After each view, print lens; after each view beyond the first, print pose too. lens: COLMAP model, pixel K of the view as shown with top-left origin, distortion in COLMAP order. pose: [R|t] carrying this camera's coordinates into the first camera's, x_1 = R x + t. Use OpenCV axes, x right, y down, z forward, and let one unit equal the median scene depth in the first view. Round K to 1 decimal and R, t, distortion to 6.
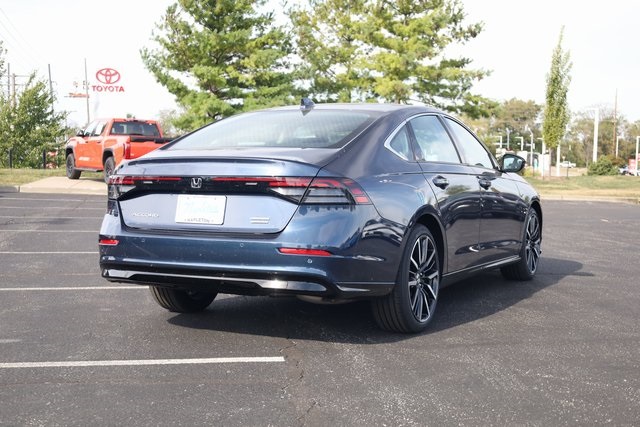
lens RADIAL K [[971.3, 0, 321.1], [0, 971.3, 210.7], [0, 0, 1]] dist [0.000752, 0.000000]
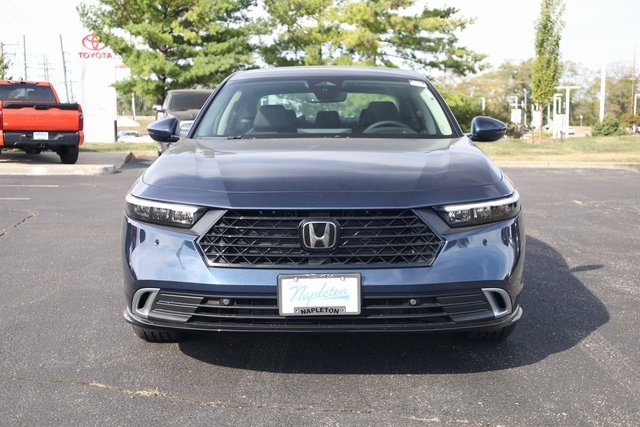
lens RADIAL K [[877.3, 0, 317.3], [0, 877.3, 218.0], [0, 0, 1]] dist [-0.020354, 0.000000]
pose [[0.997921, -0.013714, -0.062966, 0.078820], [0.017098, 0.998420, 0.053521, -0.009316], [0.062133, -0.054486, 0.996580, 0.189933]]
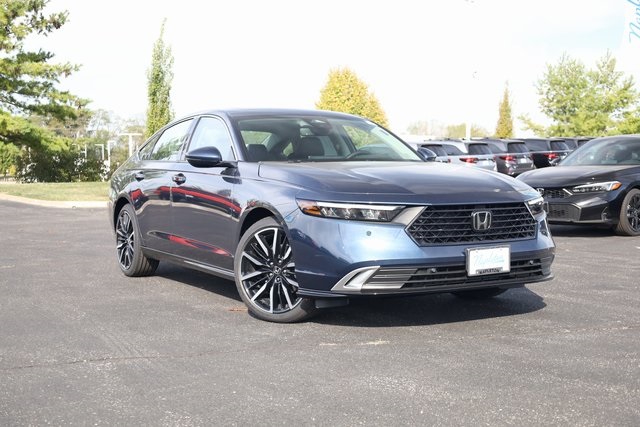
lens RADIAL K [[889.2, 0, 315.9], [0, 889.2, 216.2], [0, 0, 1]] dist [0.022992, 0.000000]
pose [[0.878928, -0.046318, 0.474700, -0.032080], [0.045386, 0.998879, 0.013431, -0.005855], [-0.474790, 0.009740, 0.880045, 0.168459]]
